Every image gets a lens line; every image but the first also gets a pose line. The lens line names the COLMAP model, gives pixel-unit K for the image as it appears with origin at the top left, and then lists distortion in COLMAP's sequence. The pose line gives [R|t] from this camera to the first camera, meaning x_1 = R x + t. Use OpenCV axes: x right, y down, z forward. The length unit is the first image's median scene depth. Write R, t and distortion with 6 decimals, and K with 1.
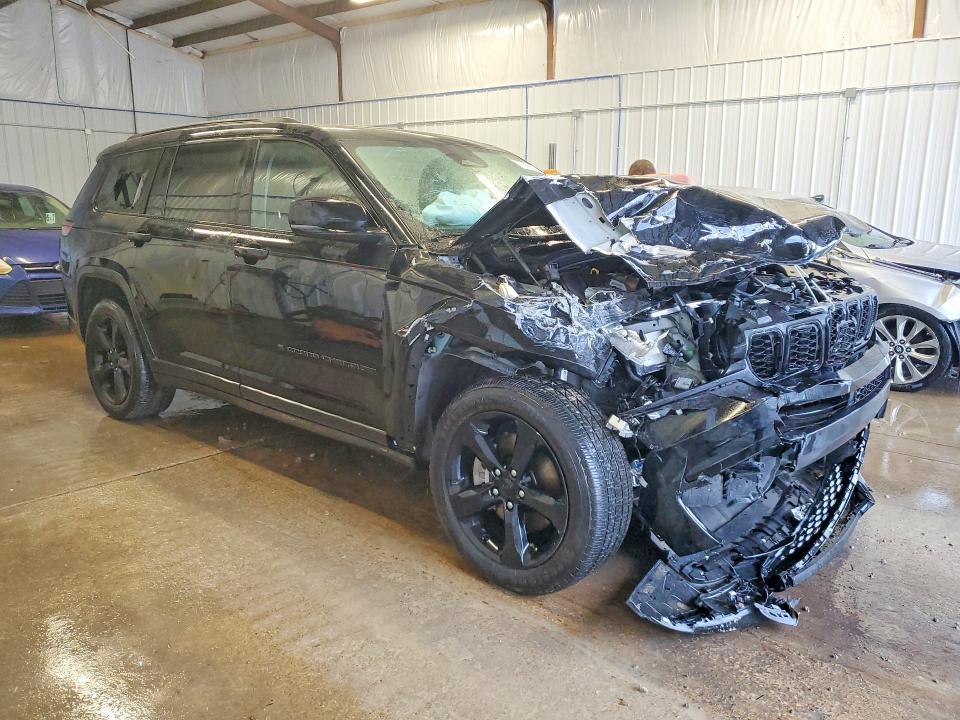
lens RADIAL K [[768.6, 0, 484.3], [0, 768.6, 358.3], [0, 0, 1]] dist [0.004189, 0.006173]
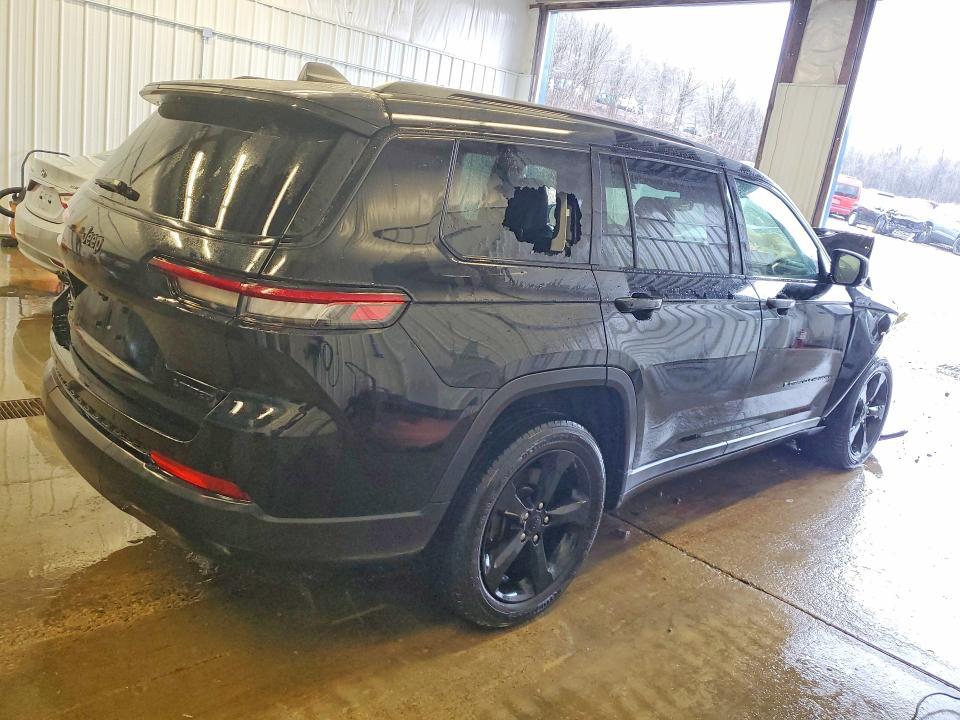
lens RADIAL K [[768.6, 0, 483.4], [0, 768.6, 365.4], [0, 0, 1]] dist [0.004189, 0.006173]
pose [[0.043121, -0.236763, 0.970610, -1.134729], [0.049098, 0.970842, 0.234638, -0.269277], [-0.997863, 0.037537, 0.053488, 1.160377]]
